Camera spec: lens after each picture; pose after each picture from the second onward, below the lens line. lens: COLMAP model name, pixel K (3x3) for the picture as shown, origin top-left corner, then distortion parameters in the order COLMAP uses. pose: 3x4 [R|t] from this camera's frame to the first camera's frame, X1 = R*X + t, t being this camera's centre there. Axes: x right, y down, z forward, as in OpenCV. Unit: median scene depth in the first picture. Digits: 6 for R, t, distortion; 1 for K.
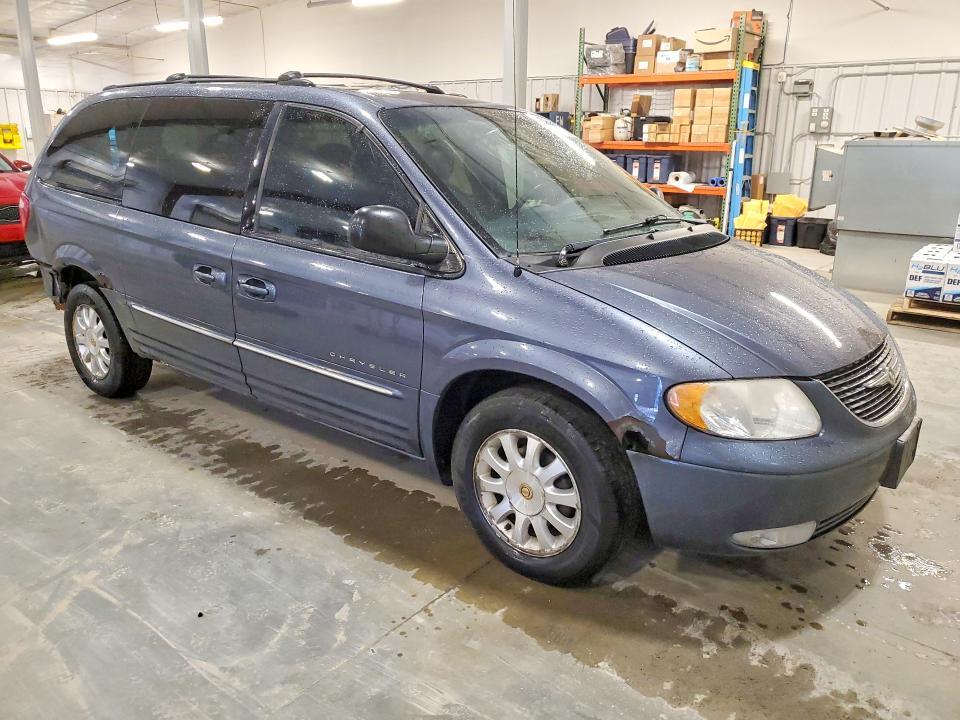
lens RADIAL K [[770.4, 0, 479.9], [0, 770.4, 360.3], [0, 0, 1]] dist [0.002405, 0.028642]
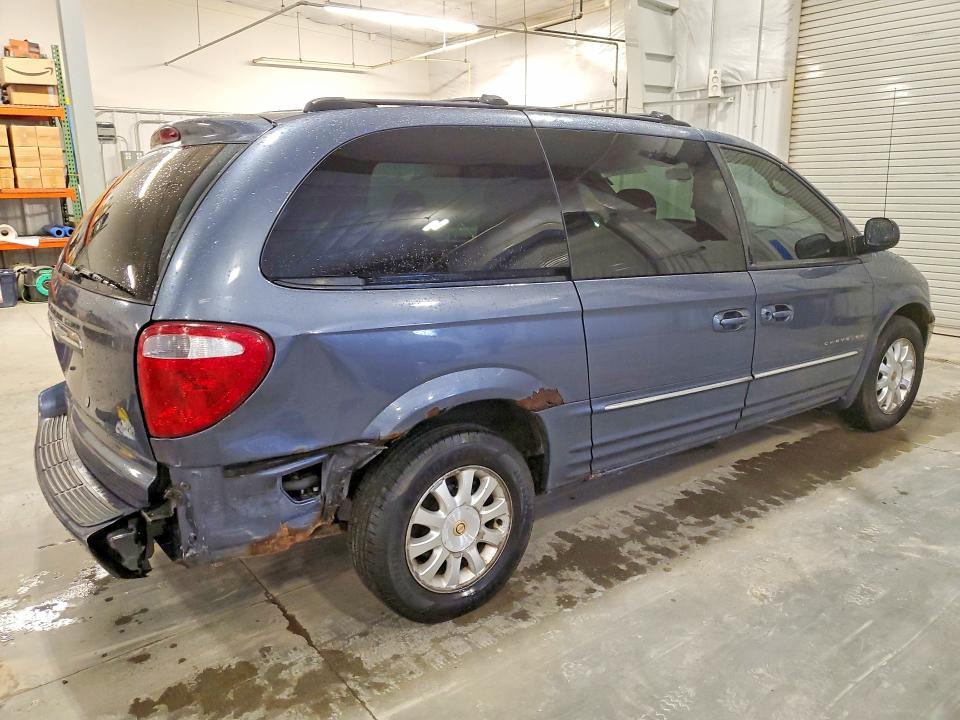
lens RADIAL K [[770.4, 0, 479.7], [0, 770.4, 360.4], [0, 0, 1]] dist [0.002405, 0.028642]
pose [[0.228338, -0.236014, 0.944542, -1.191807], [0.287268, 0.943310, 0.166261, -0.277618], [-0.930236, 0.233373, 0.283193, 0.923000]]
